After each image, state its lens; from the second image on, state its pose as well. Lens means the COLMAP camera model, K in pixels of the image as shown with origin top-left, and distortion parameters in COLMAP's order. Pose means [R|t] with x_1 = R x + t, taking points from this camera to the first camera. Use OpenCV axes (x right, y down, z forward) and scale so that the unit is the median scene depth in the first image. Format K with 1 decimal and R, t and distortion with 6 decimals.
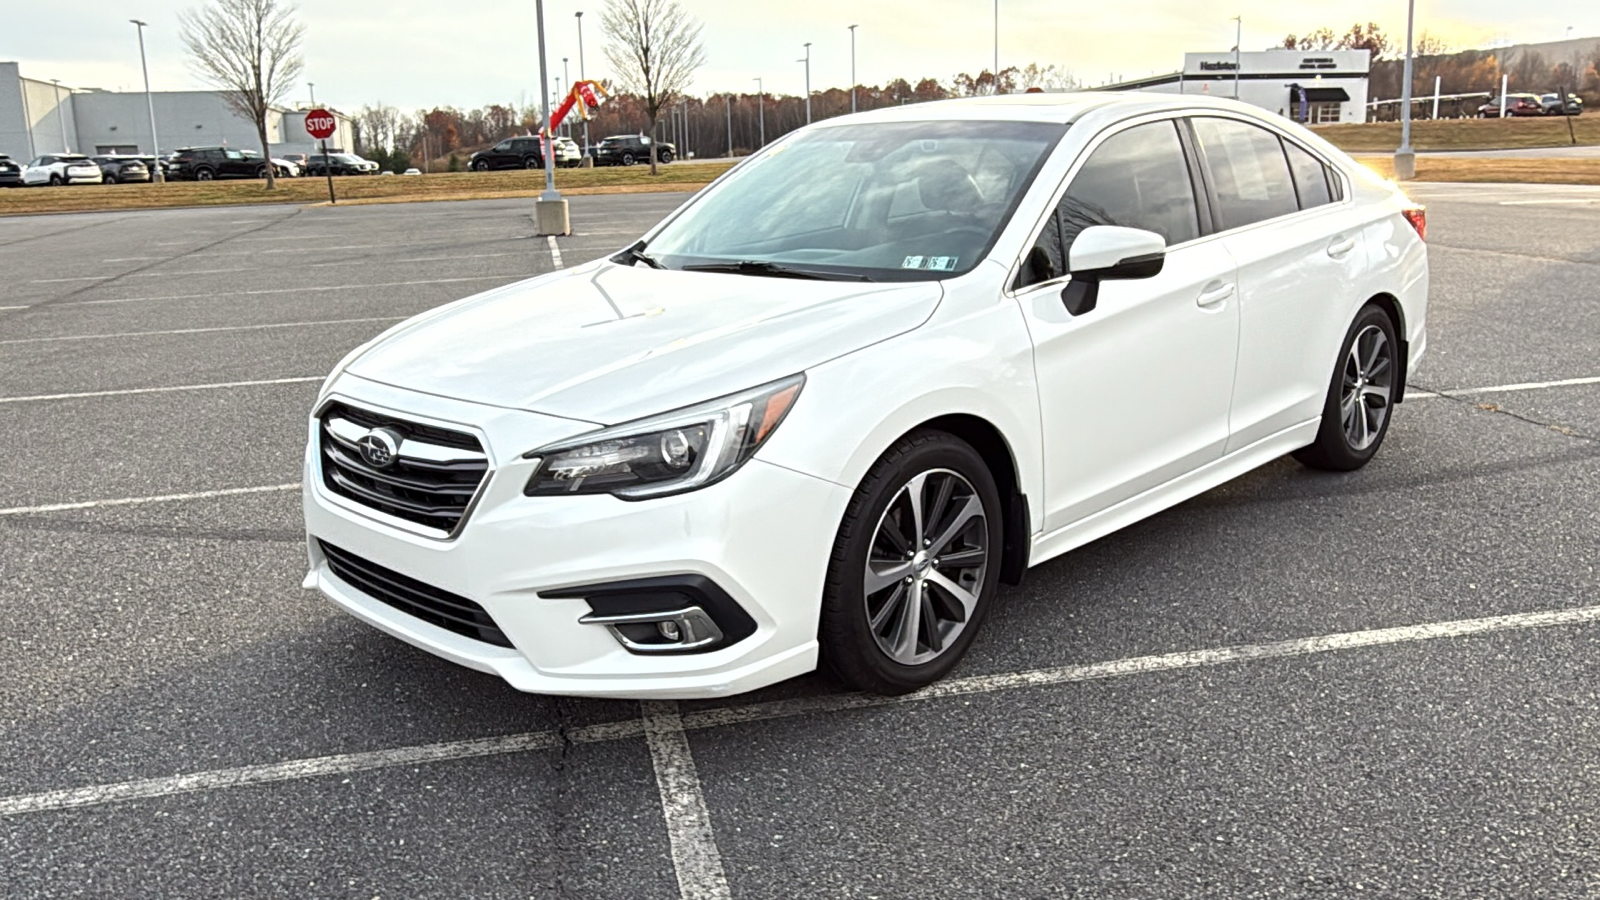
lens RADIAL K [[1290.9, 0, 801.9], [0, 1290.9, 449.9], [0, 0, 1]] dist [0.003607, -0.006963]
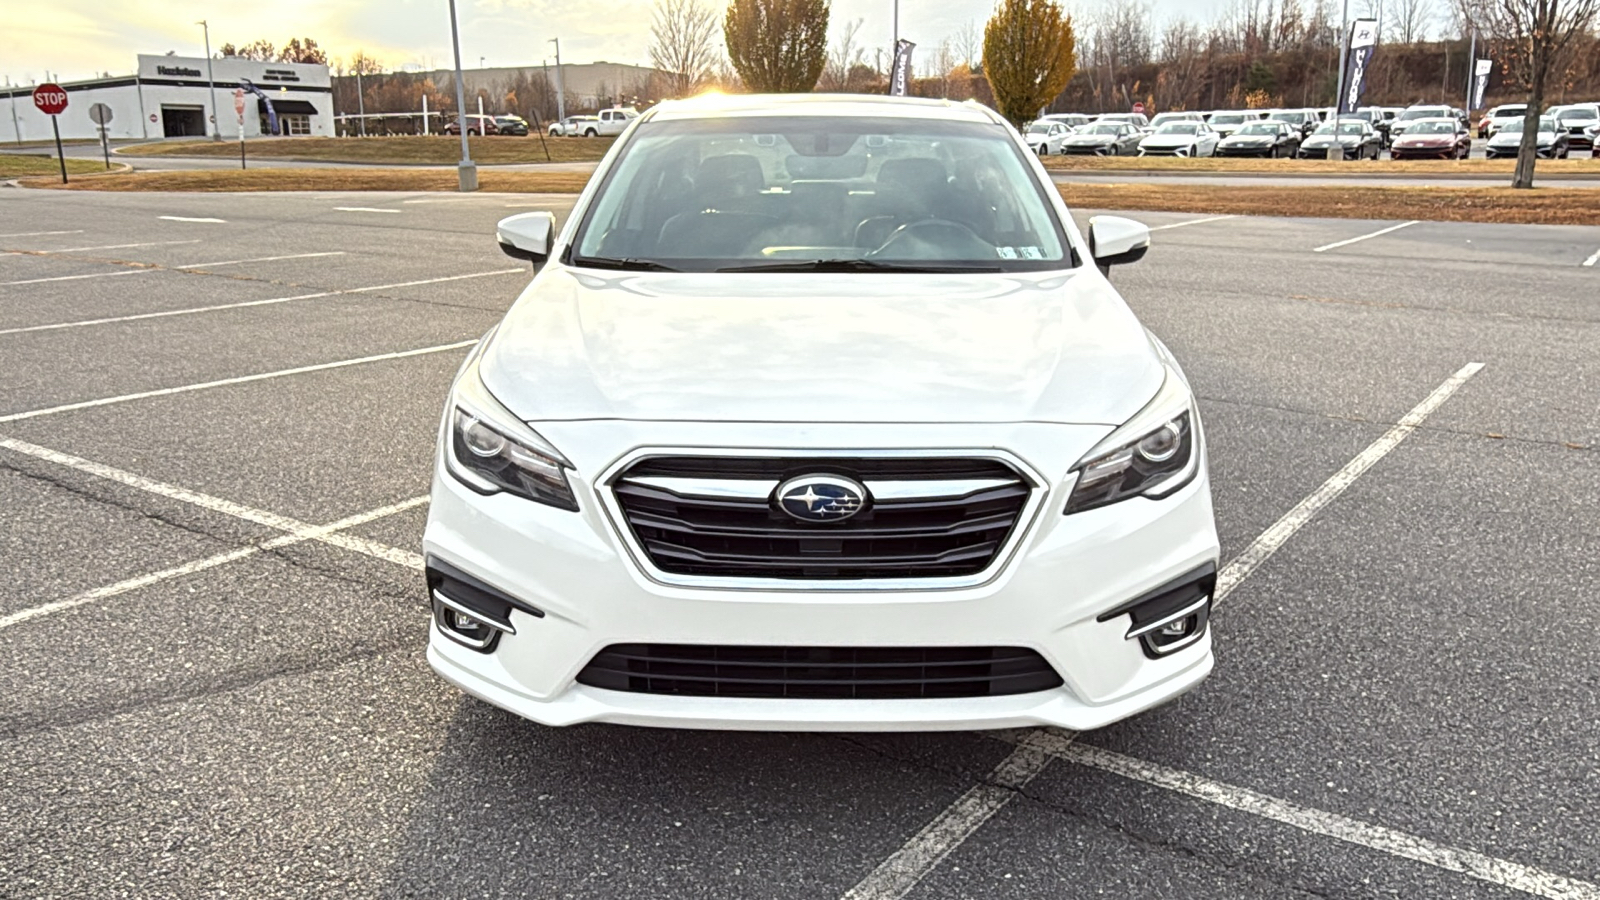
lens RADIAL K [[1290.9, 0, 800.2], [0, 1290.9, 449.5], [0, 0, 1]] dist [0.003607, -0.006963]
pose [[0.725172, -0.130705, 0.676048, -0.534723], [0.137066, 0.989571, 0.044295, -0.042117], [-0.674787, 0.060541, 0.735525, 0.260206]]
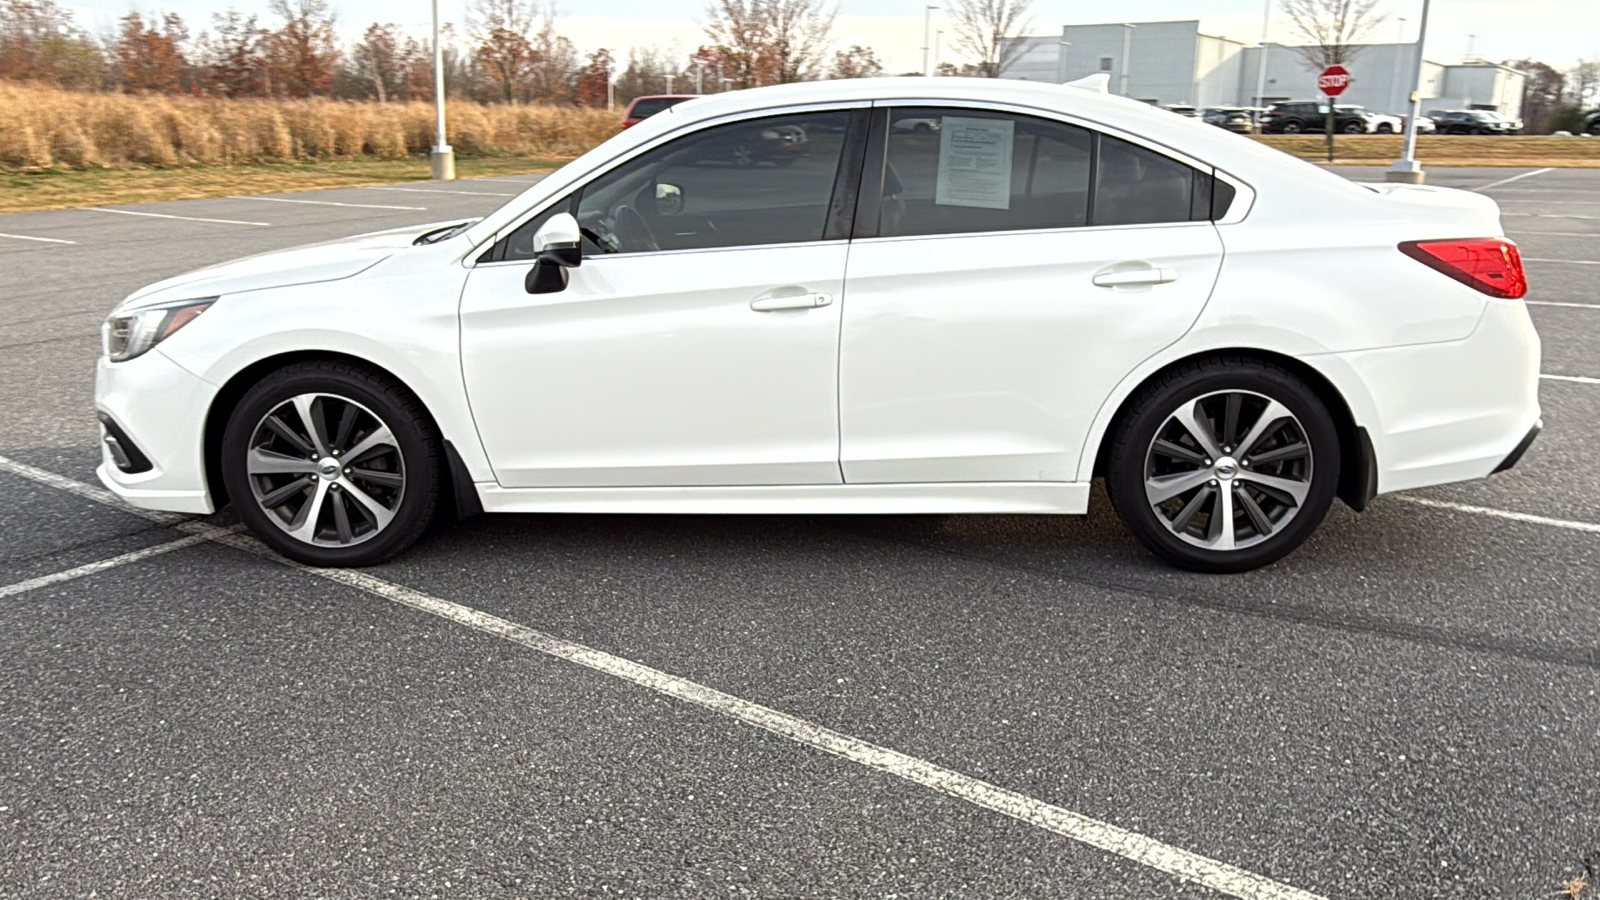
lens RADIAL K [[1290.9, 0, 802.3], [0, 1290.9, 450.8], [0, 0, 1]] dist [0.003607, -0.006963]
pose [[0.662044, 0.214005, -0.718262, 0.831356], [-0.188700, 0.975089, 0.116596, -0.103032], [0.725321, 0.058344, 0.685934, 0.307420]]
